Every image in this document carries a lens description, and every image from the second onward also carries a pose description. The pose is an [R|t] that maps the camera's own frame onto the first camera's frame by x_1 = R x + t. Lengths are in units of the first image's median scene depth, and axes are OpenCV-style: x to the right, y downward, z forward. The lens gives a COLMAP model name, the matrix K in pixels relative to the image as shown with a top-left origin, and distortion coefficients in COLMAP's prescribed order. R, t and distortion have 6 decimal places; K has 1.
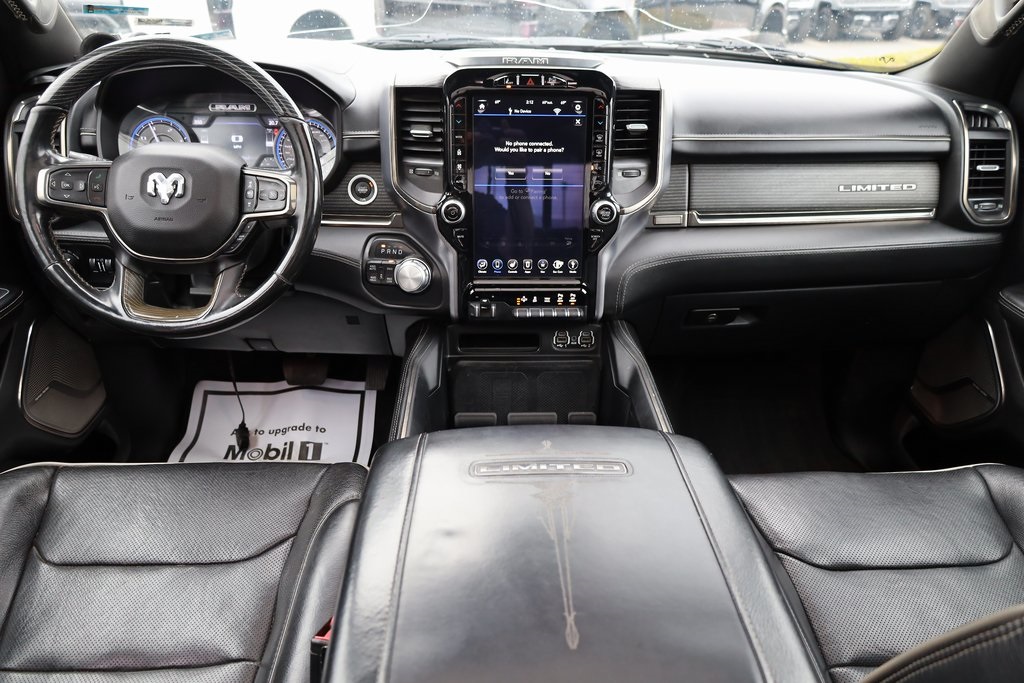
lens RADIAL K [[700.2, 0, 512.0], [0, 700.2, 341.5], [0, 0, 1]] dist [-0.011199, -0.000947]
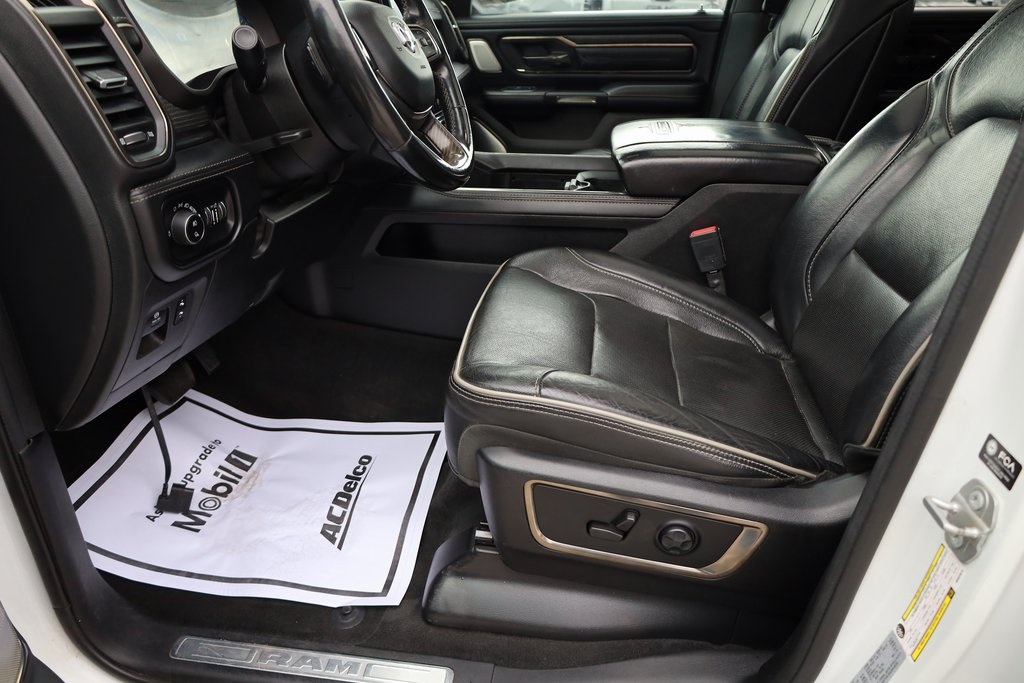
lens RADIAL K [[696.4, 0, 512.0], [0, 696.4, 341.5], [0, 0, 1]] dist [-0.006924, -0.001081]
pose [[0.181226, -0.443945, 0.877536, -1.189278], [0.465531, 0.824731, 0.321091, -0.090914], [-0.866279, 0.350330, 0.356133, 0.542747]]
